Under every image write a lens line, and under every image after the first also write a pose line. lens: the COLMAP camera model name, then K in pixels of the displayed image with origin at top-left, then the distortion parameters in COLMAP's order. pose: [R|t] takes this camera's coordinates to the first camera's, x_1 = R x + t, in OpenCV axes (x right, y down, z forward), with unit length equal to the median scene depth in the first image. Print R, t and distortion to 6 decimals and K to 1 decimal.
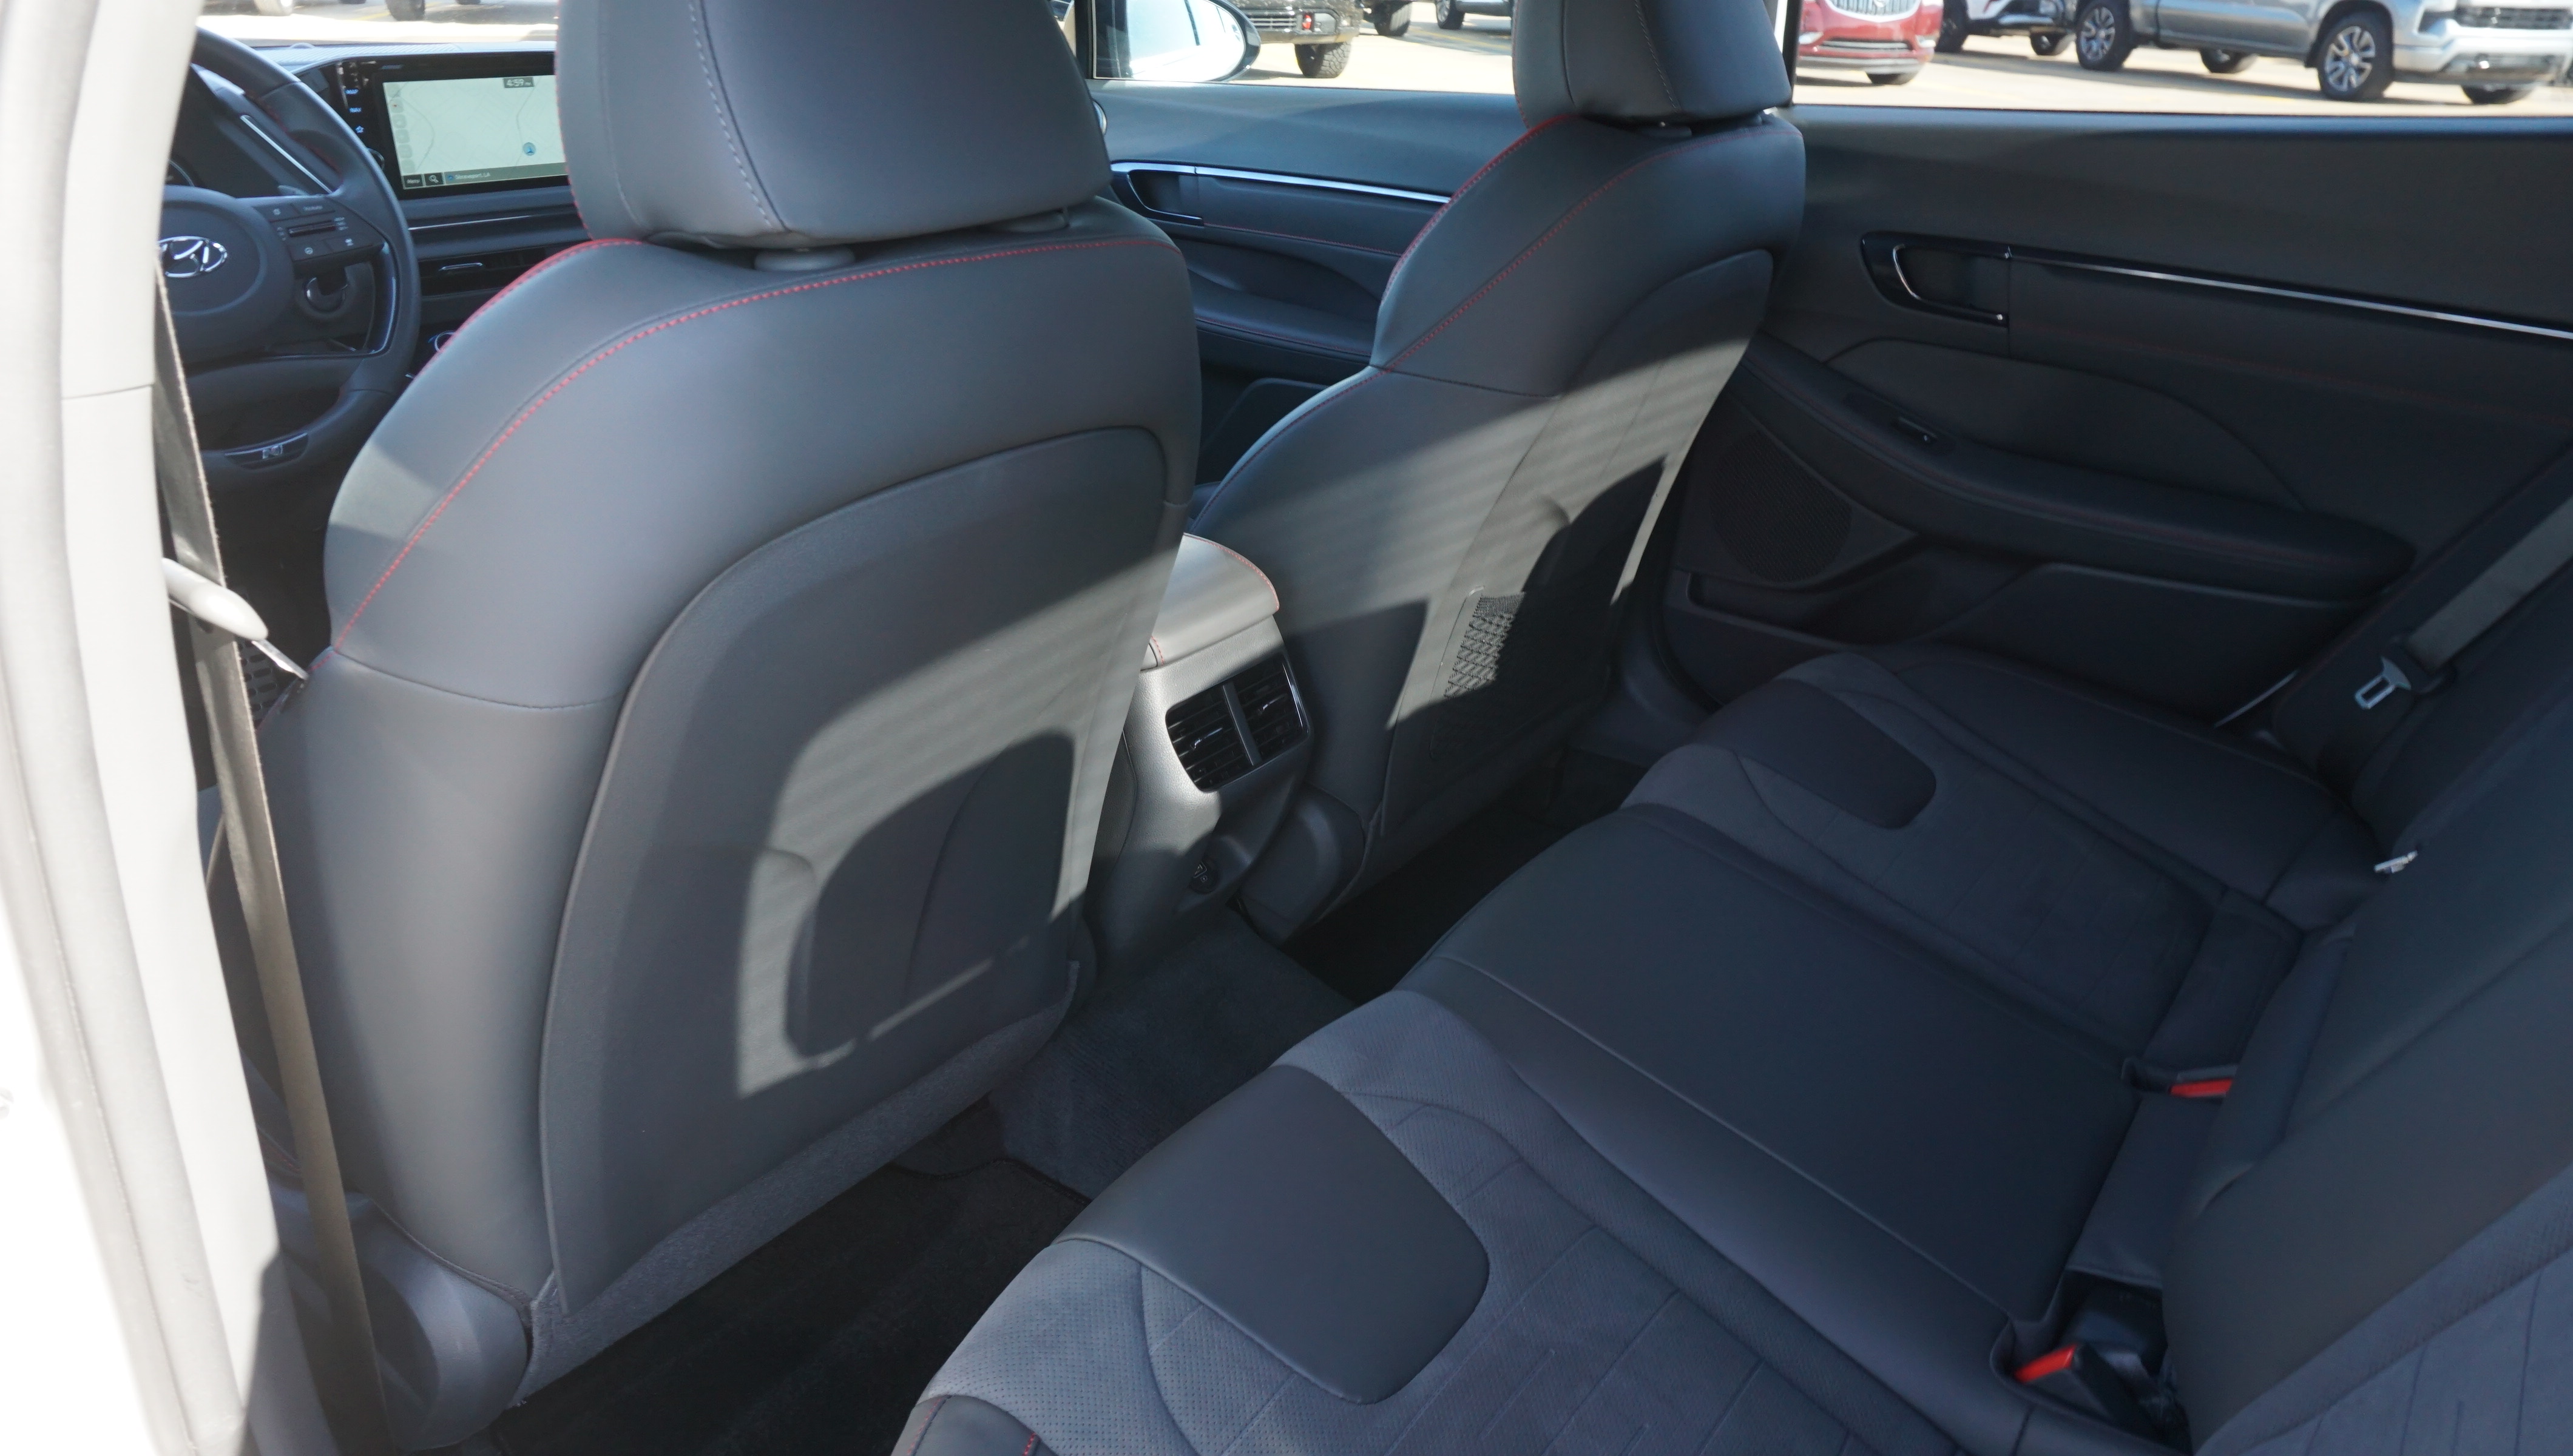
lens RADIAL K [[1745.0, 0, 1286.5], [0, 1745.0, 724.2], [0, 0, 1]] dist [-0.047984, 0.037383]
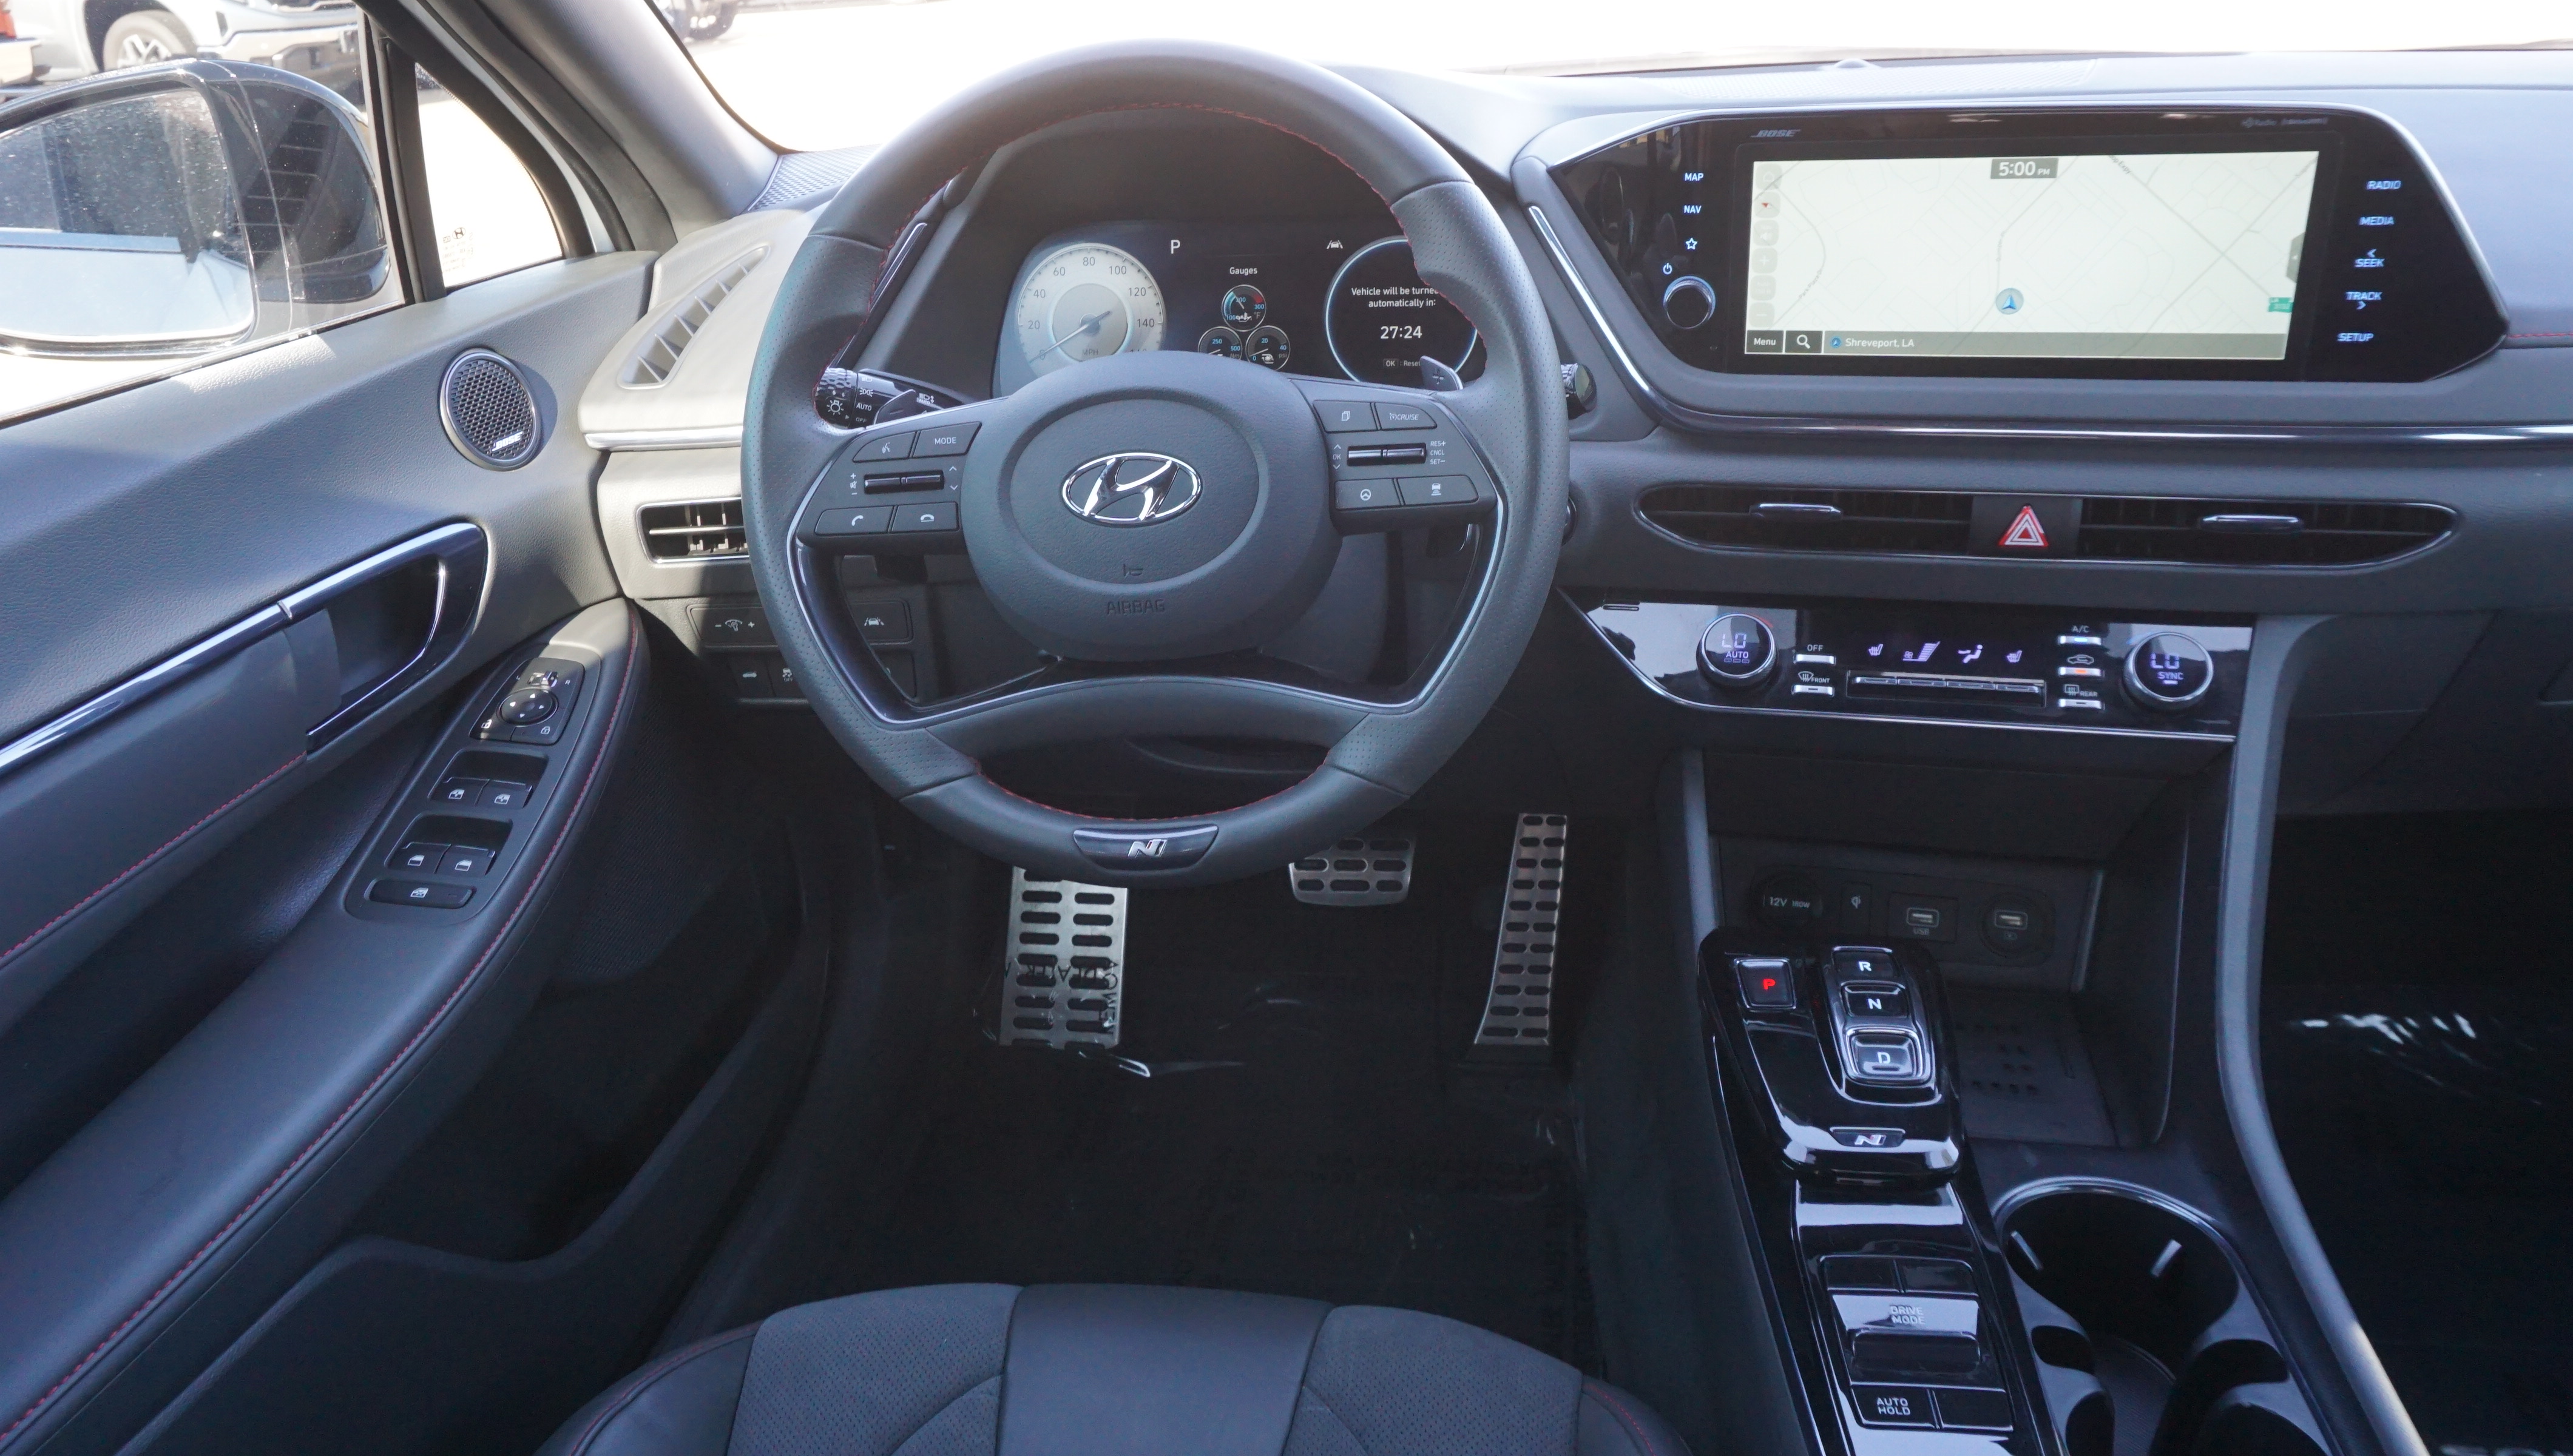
lens RADIAL K [[1745.0, 0, 1278.9], [0, 1745.0, 729.8], [0, 0, 1]] dist [-0.047984, 0.037383]
pose [[0.482687, 0.325574, -0.813028, -0.099615], [-0.299542, 0.933719, 0.196069, -0.263394], [0.822975, 0.148896, 0.548217, 0.597232]]
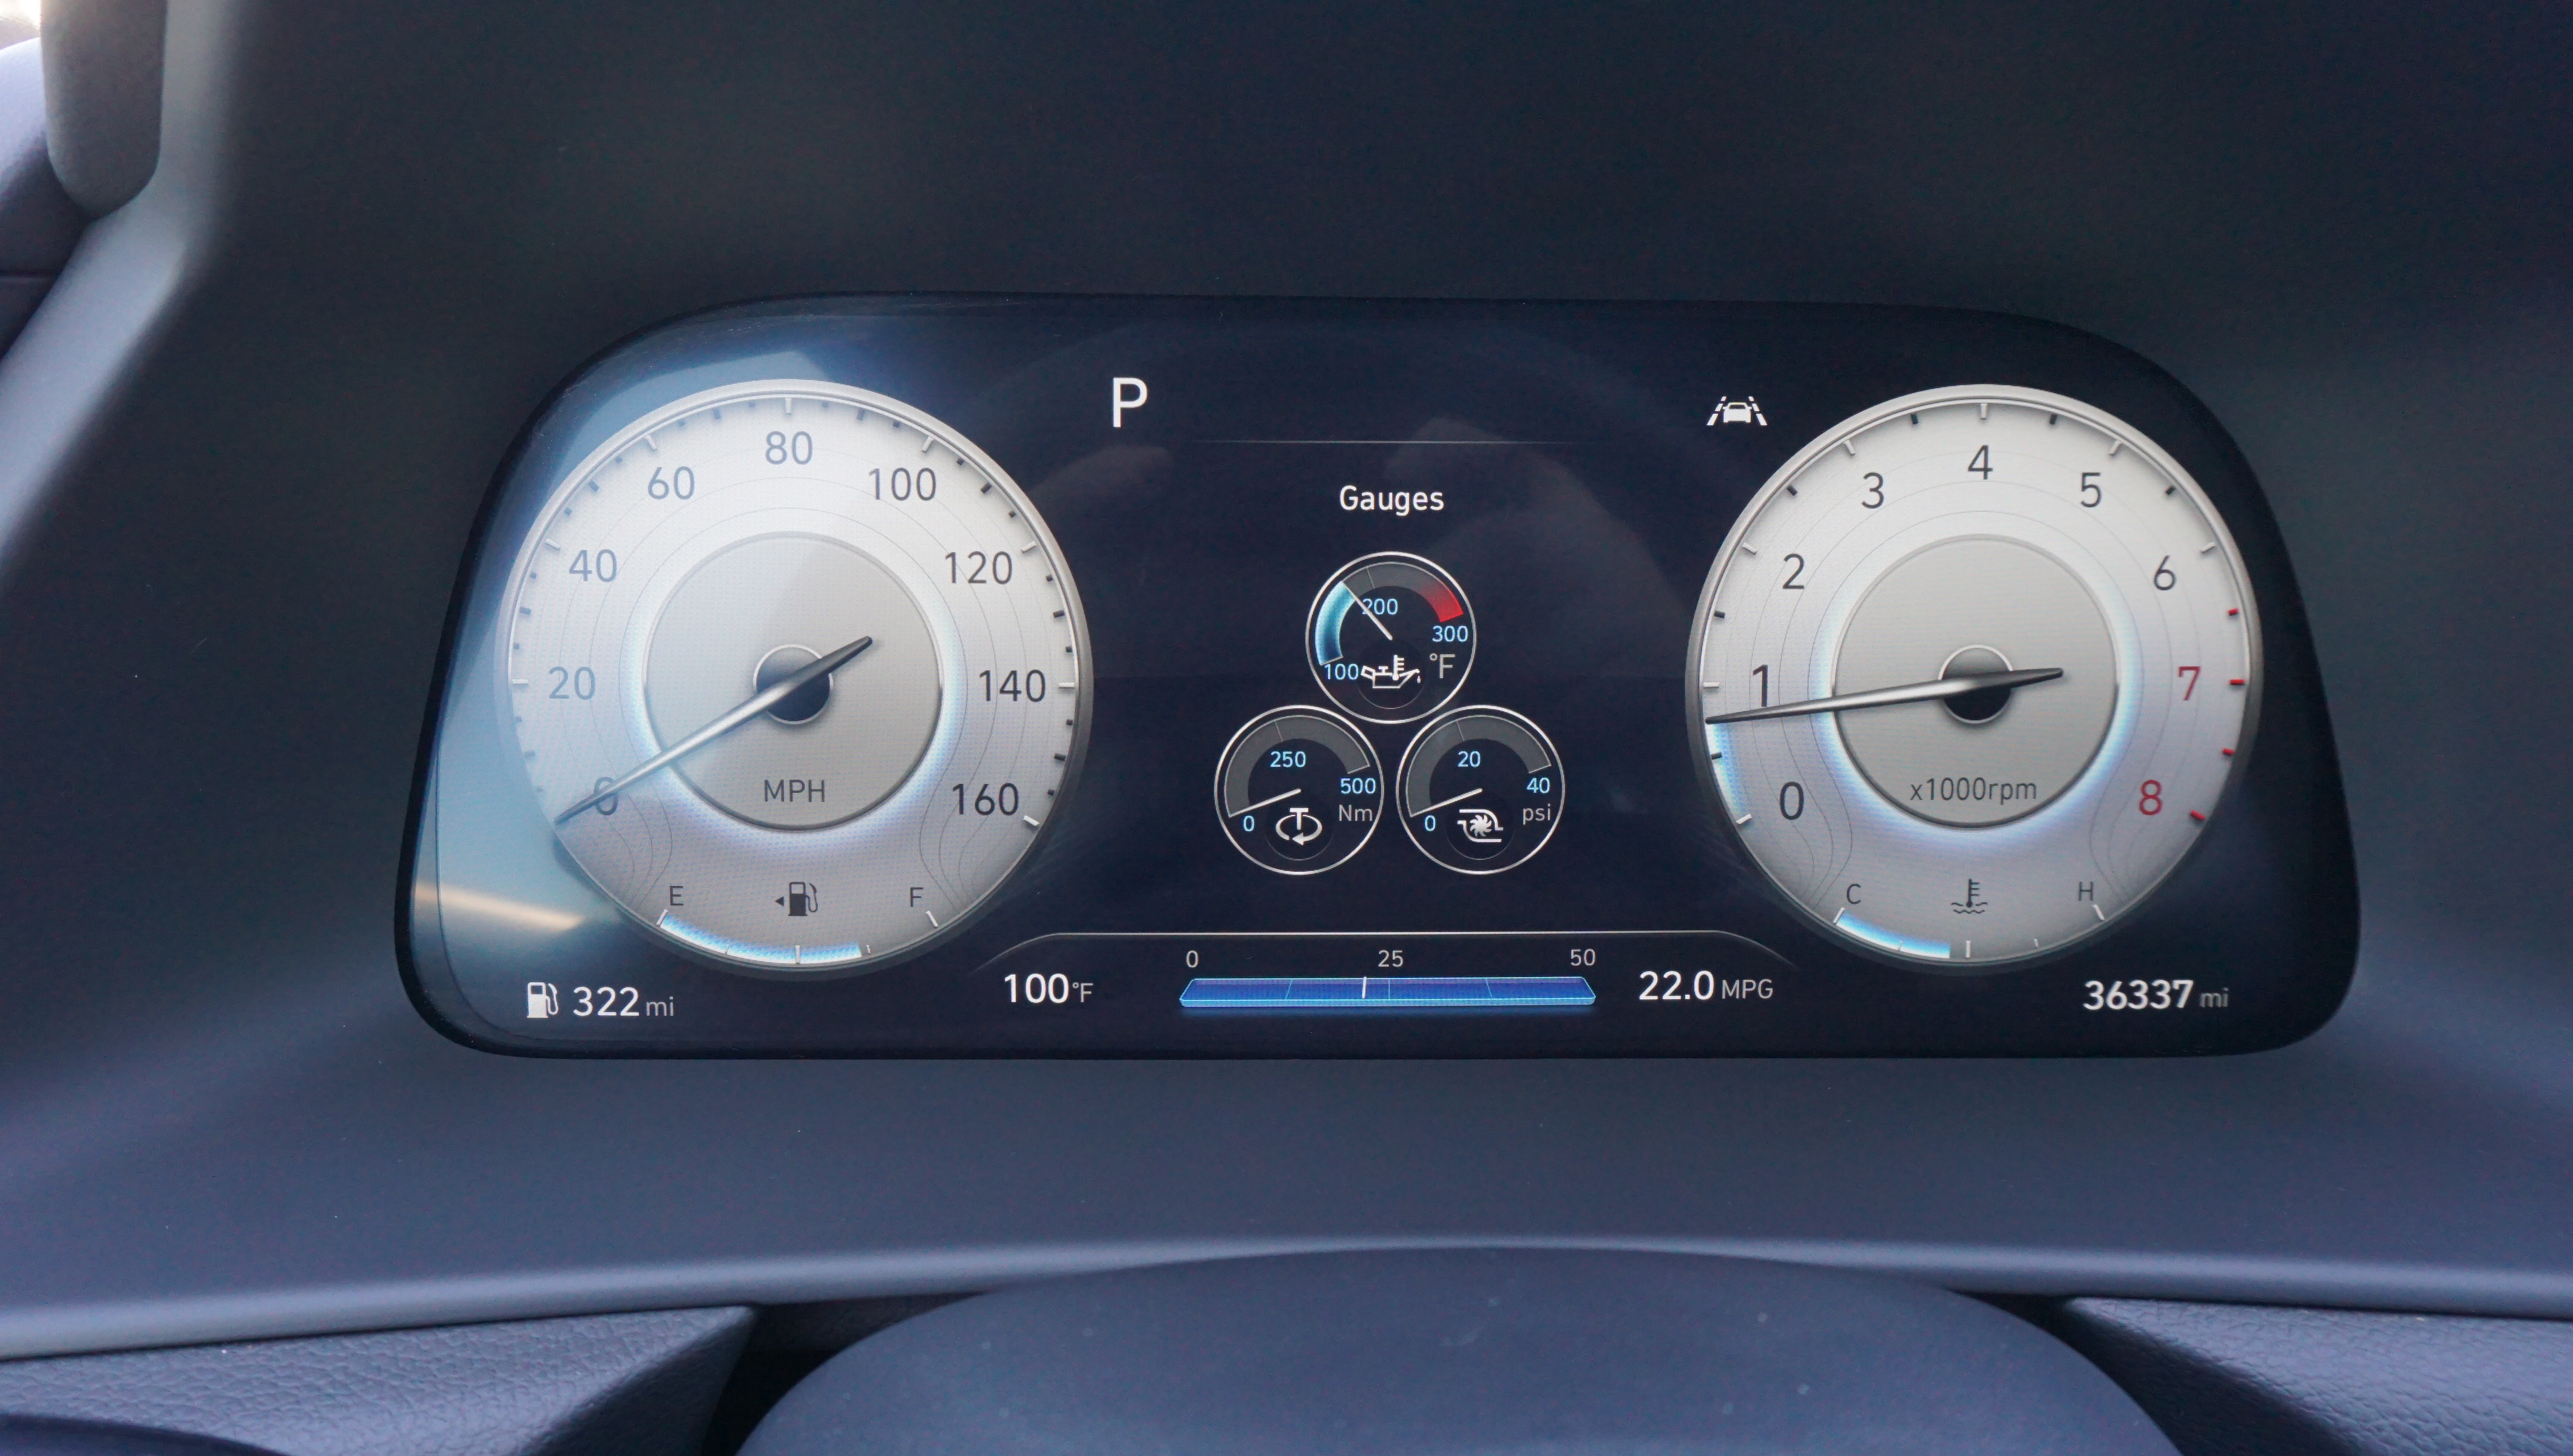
lens RADIAL K [[1745.0, 0, 1300.0], [0, 1745.0, 721.8], [0, 0, 1]] dist [-0.047984, 0.037383]
pose [[0.623547, 0.278290, -0.730578, -0.549332], [-0.311567, 0.945538, 0.094251, -0.284159], [0.717018, 0.168854, 0.676294, 0.791522]]
